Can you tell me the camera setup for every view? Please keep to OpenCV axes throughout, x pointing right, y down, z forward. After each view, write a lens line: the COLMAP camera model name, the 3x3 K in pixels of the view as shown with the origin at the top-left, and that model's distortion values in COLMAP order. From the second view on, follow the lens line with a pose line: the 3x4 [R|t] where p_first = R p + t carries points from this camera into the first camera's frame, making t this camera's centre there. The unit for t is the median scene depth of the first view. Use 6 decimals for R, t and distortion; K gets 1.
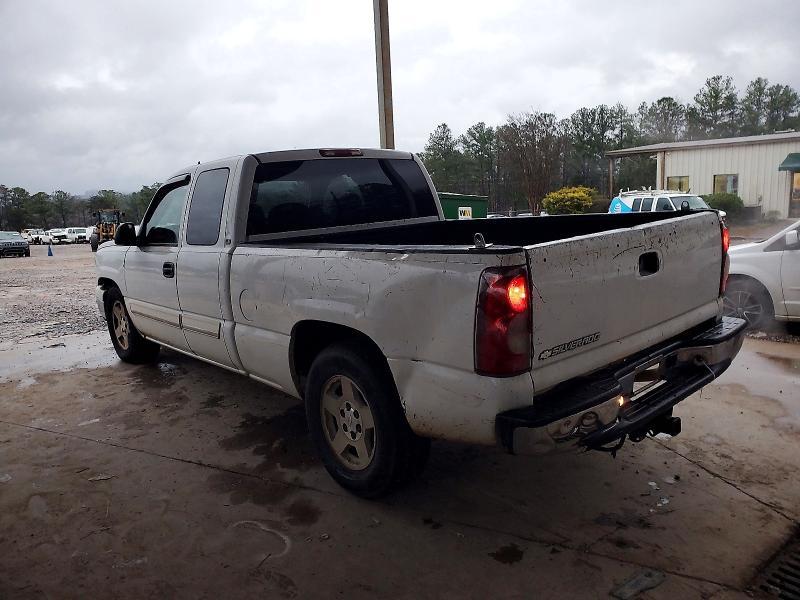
lens RADIAL K [[592.0, 0, 399.5], [0, 592.0, 306.0], [0, 0, 1]] dist [0.011210, -0.008057]
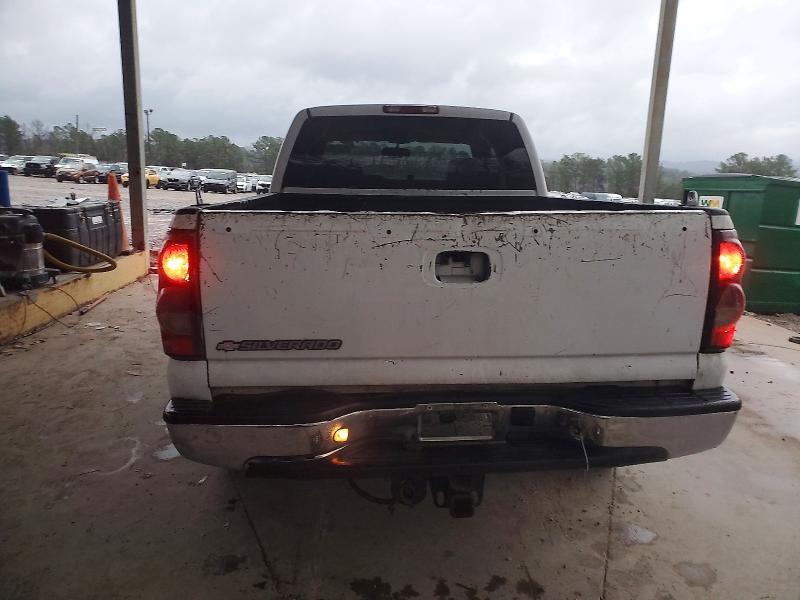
lens RADIAL K [[592.0, 0, 400.2], [0, 592.0, 300.7], [0, 0, 1]] dist [0.011210, -0.008057]
pose [[0.808687, 0.197601, -0.554057, 3.804250], [-0.176072, 0.980019, 0.092528, -0.415715], [0.561270, 0.022727, 0.827321, 1.973844]]
